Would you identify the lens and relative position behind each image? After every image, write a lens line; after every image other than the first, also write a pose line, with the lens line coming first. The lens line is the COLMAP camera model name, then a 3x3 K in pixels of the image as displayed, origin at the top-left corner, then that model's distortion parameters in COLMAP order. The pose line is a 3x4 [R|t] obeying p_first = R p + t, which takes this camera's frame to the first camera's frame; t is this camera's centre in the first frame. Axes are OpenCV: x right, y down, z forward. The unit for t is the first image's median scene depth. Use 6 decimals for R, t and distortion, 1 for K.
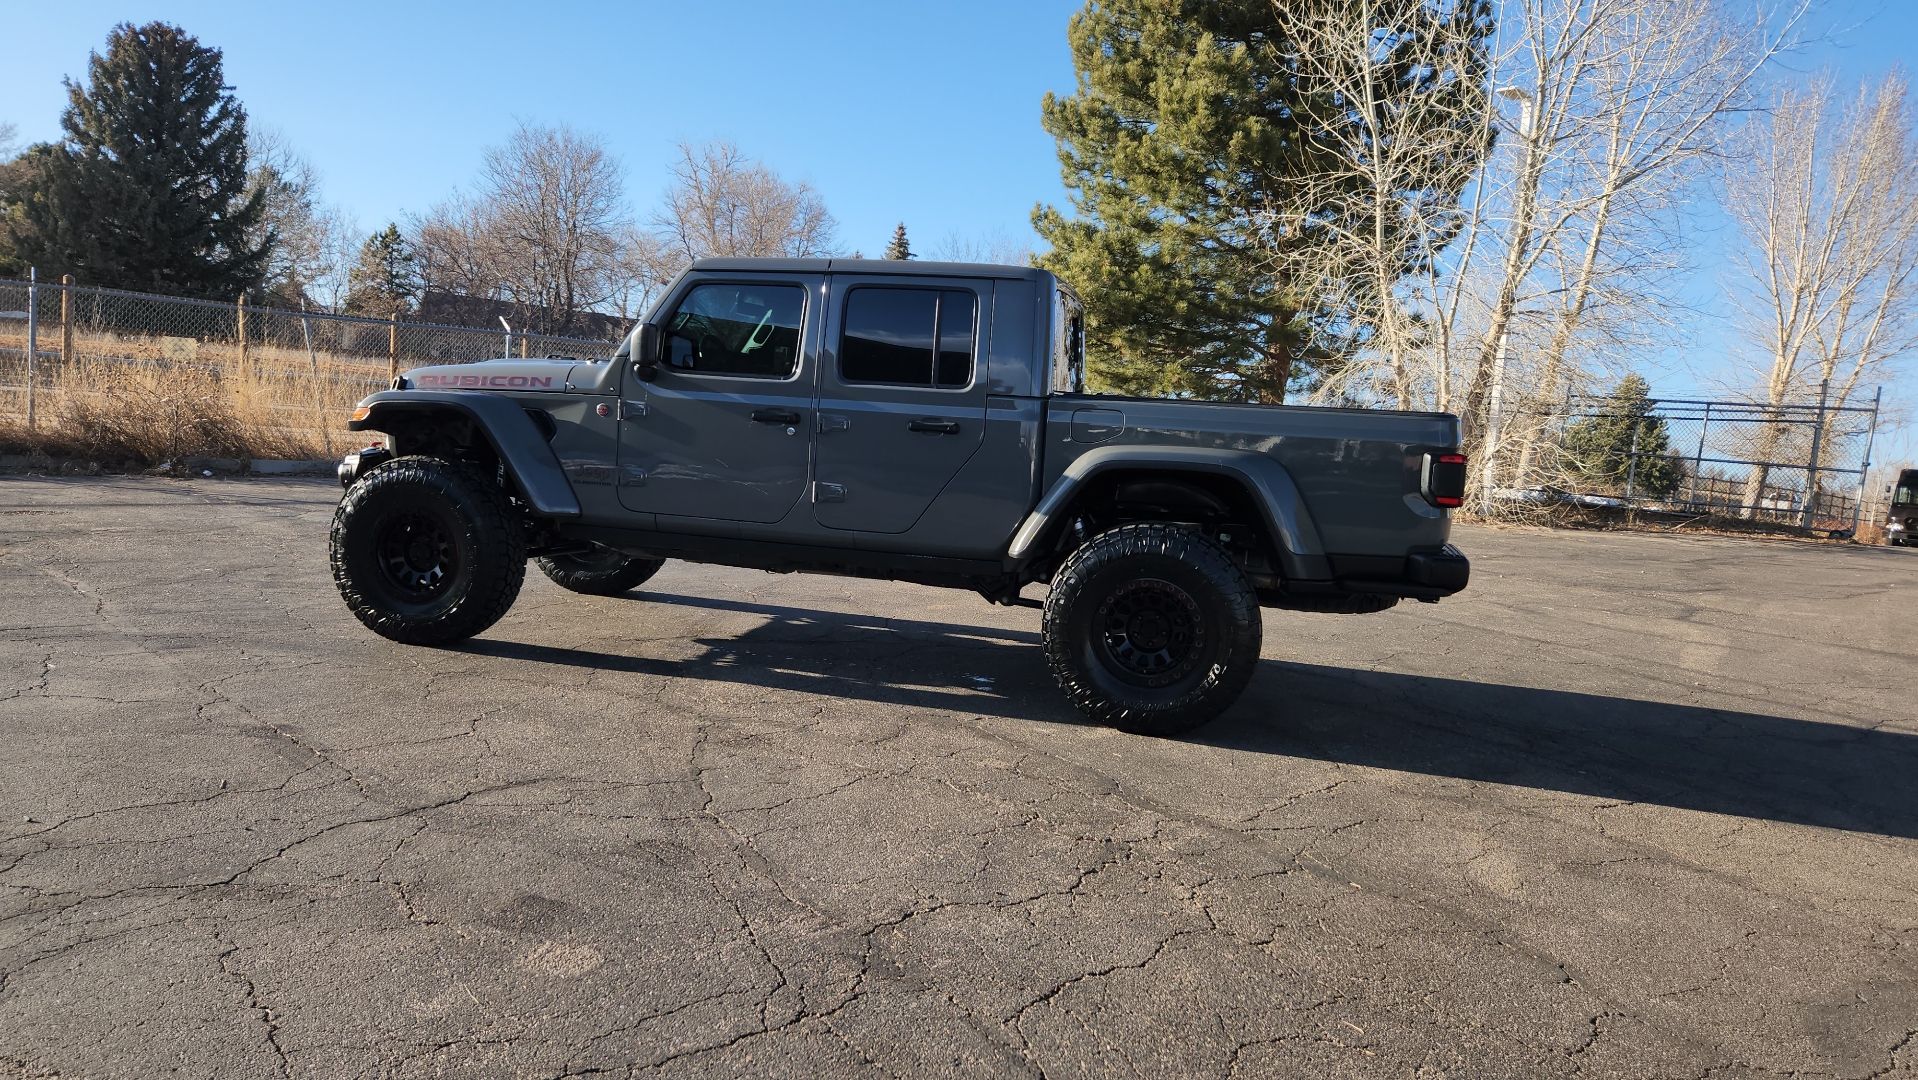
lens RADIAL K [[1280.9, 0, 931.9], [0, 1280.9, 555.9], [0, 0, 1]] dist [0.083739, -0.073001]
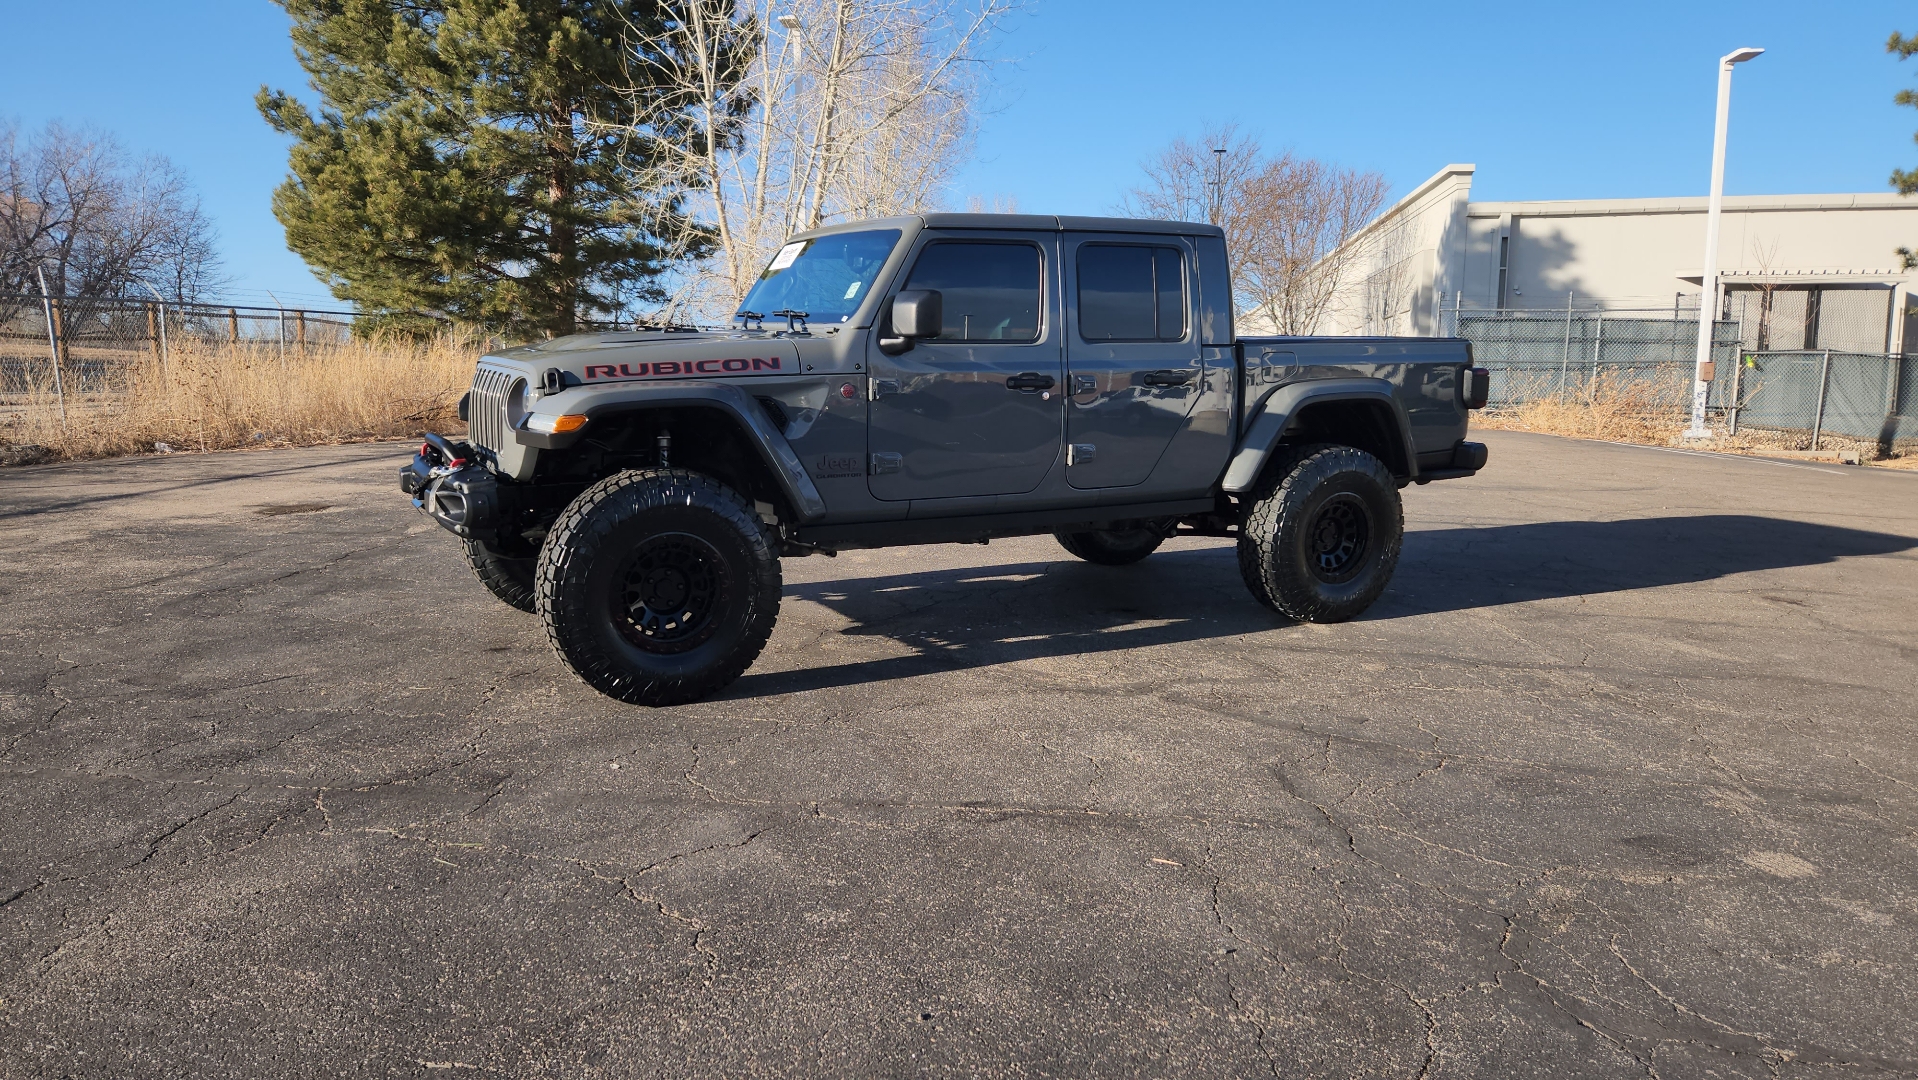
lens RADIAL K [[1284.7, 0, 938.5], [0, 1284.7, 564.0], [0, 0, 1]] dist [0.073448, -0.062636]
pose [[0.749791, -0.172516, 0.638789, -0.208261], [0.120109, 0.984860, 0.124998, -0.026248], [-0.650682, -0.016998, 0.759160, 0.077592]]
